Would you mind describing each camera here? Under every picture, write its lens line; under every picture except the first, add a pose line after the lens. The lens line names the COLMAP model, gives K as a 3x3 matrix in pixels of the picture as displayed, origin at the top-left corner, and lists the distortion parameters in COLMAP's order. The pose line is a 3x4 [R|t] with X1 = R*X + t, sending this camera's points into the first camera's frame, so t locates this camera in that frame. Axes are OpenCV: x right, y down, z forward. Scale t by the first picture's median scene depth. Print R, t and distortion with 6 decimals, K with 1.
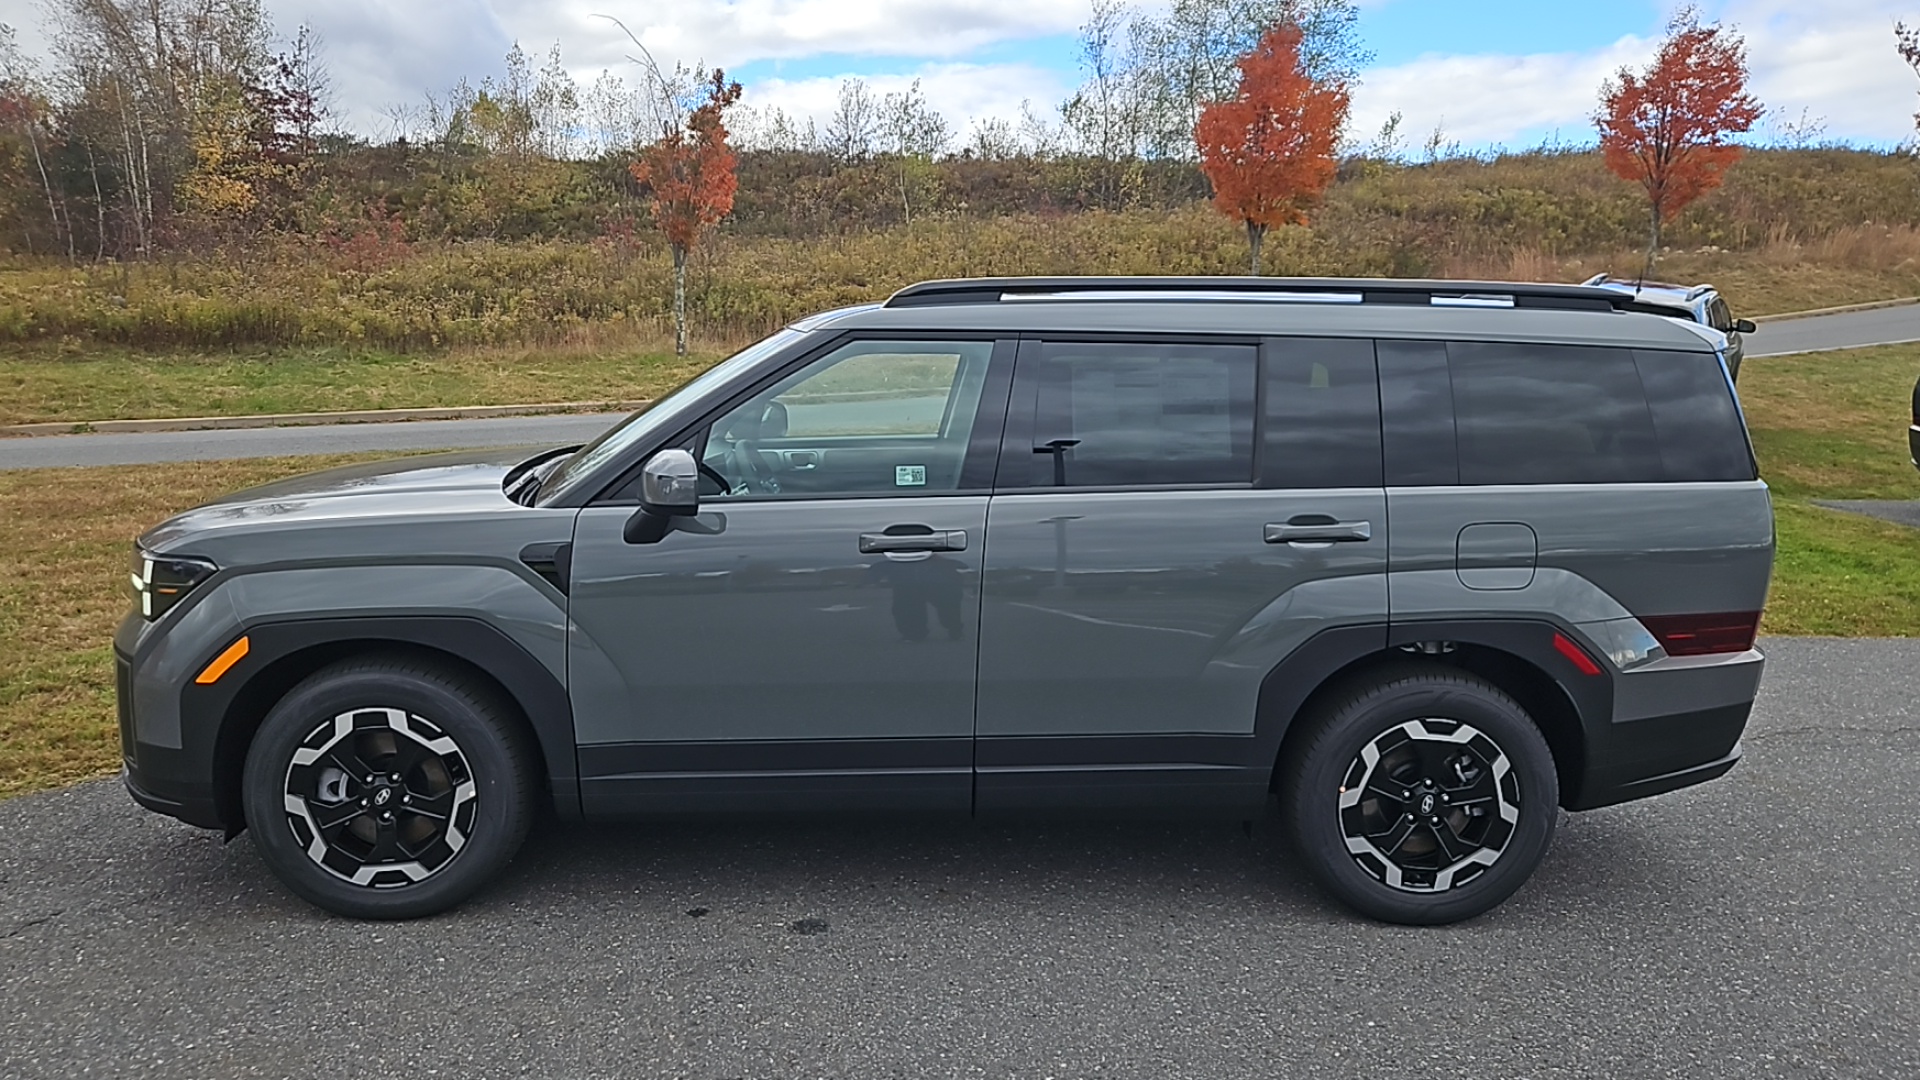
lens RADIAL K [[1422.2, 0, 956.6], [0, 1422.2, 538.1], [0, 0, 1]] dist [0.054500, -0.007012]
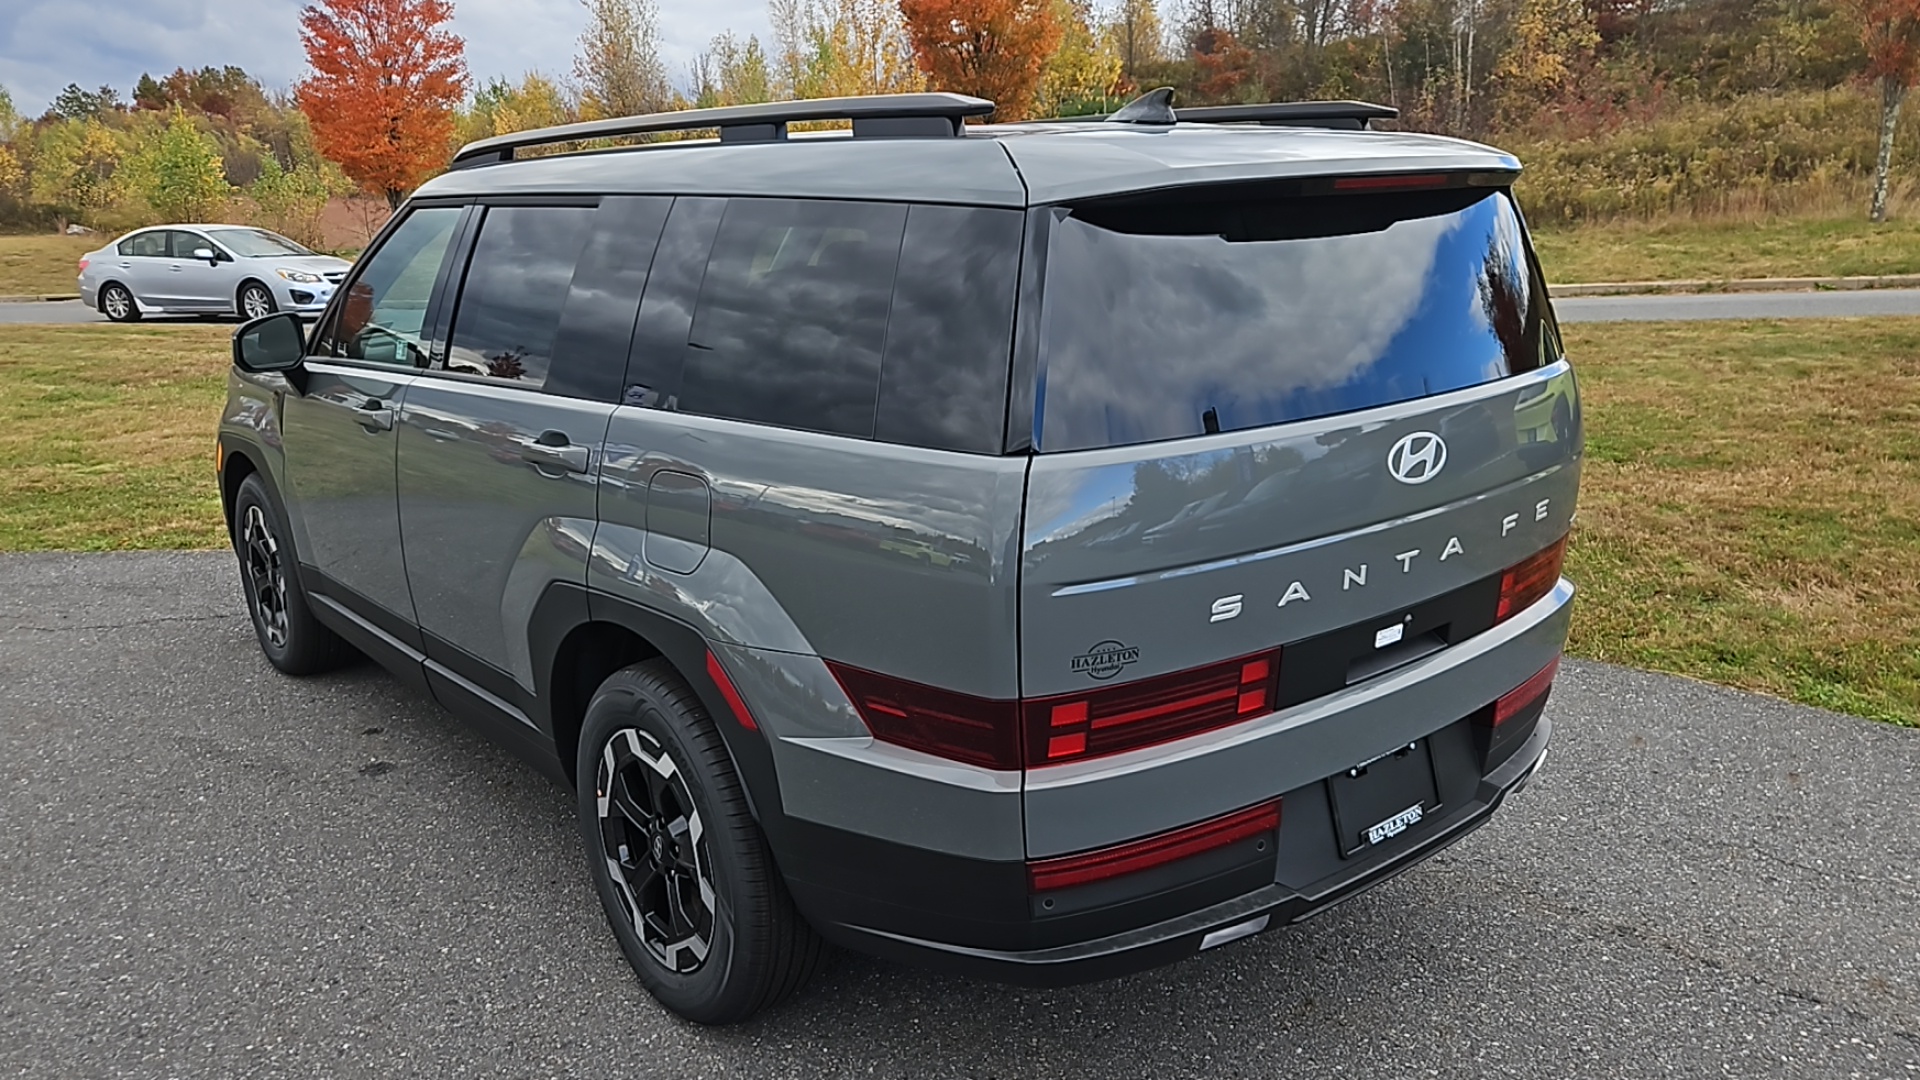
lens RADIAL K [[1422.2, 0, 956.6], [0, 1422.2, 538.1], [0, 0, 1]] dist [0.054500, -0.007012]
pose [[0.611642, 0.157285, -0.775342, 0.953172], [-0.091842, 0.987528, 0.127878, -0.074984], [0.785786, -0.007007, 0.618459, 0.670155]]
